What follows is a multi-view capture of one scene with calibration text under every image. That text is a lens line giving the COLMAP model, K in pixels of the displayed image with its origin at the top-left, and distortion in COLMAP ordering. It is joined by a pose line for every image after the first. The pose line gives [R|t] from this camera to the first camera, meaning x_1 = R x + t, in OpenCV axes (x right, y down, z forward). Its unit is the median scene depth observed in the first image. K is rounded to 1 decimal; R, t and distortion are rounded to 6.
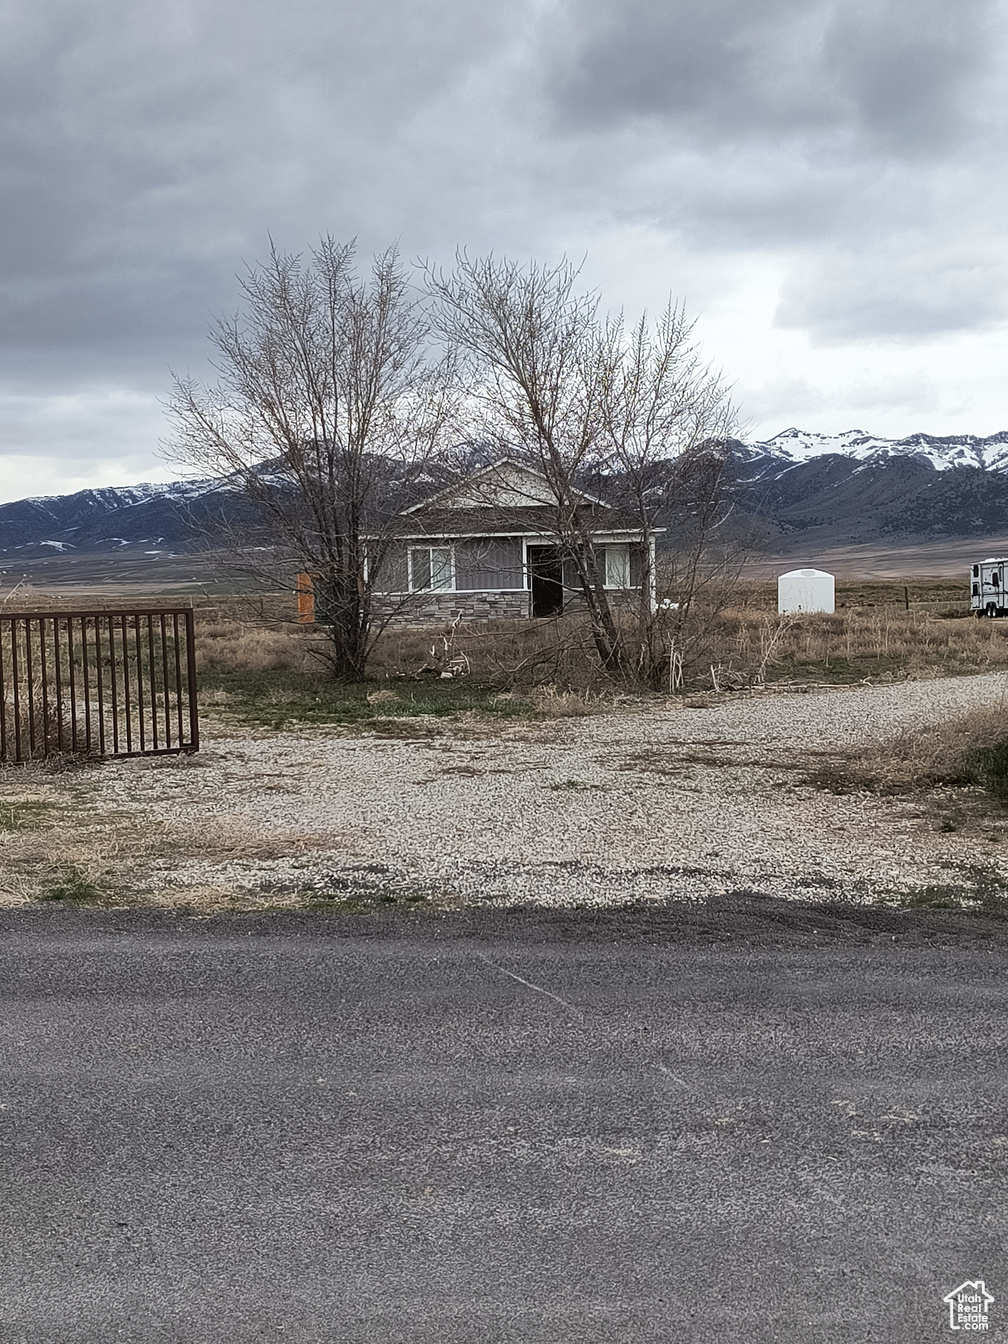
lens RADIAL K [[1747.5, 0, 504.3], [0, 1747.5, 672.6], [0, 0, 1]] dist [0.004497, 0.000000]
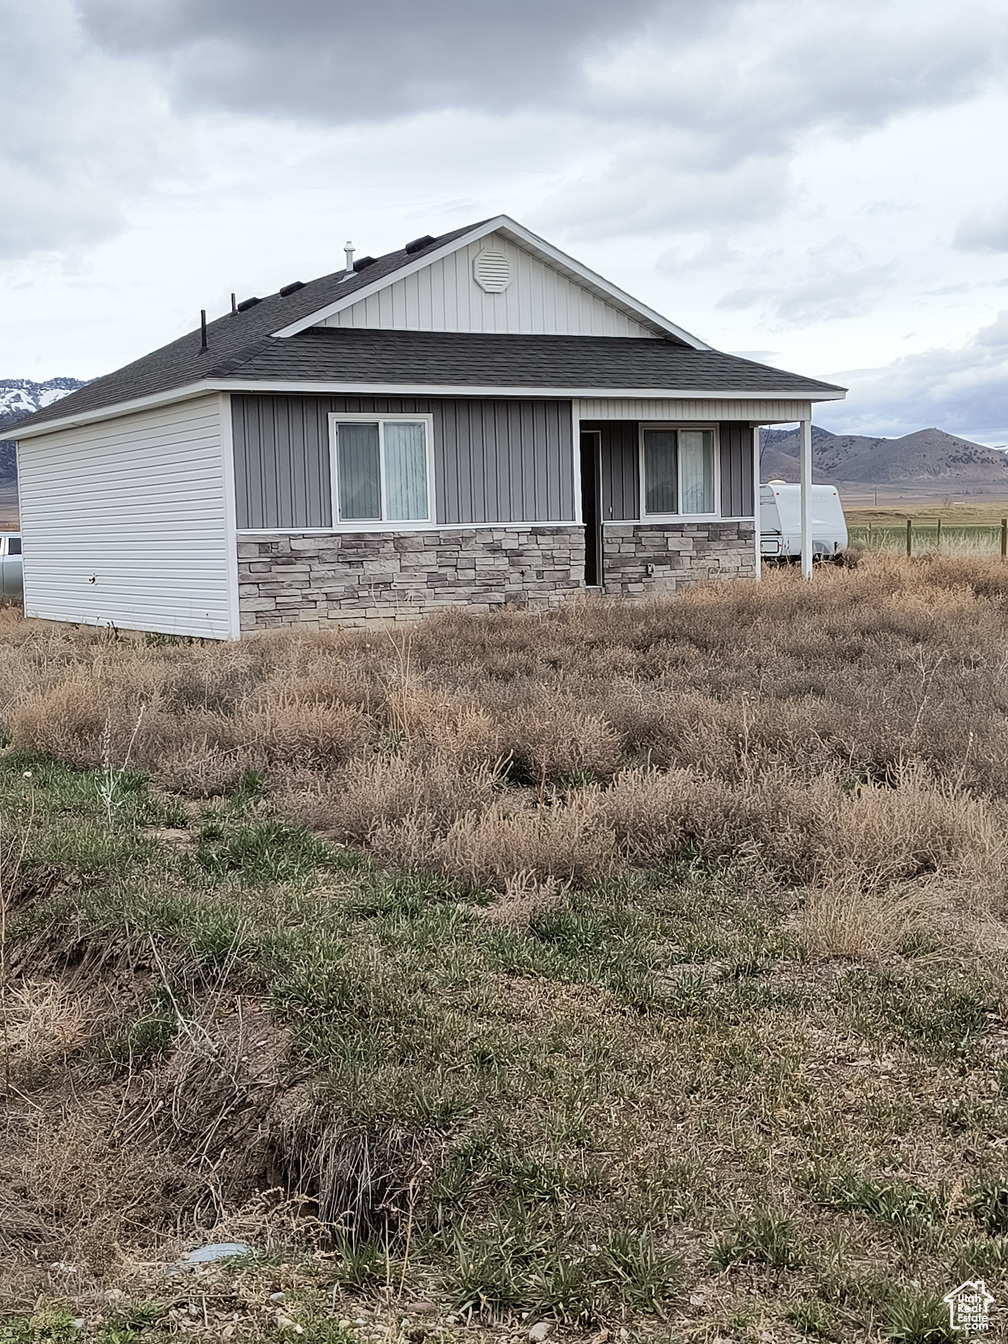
lens RADIAL K [[1747.5, 0, 503.9], [0, 1747.5, 672.4], [0, 0, 1]] dist [0.004497, 0.000000]
pose [[0.866122, -0.038395, 0.498356, -0.221714], [0.022991, 0.999050, 0.037013, -0.026866], [-0.499304, -0.020600, 0.866182, 0.632713]]
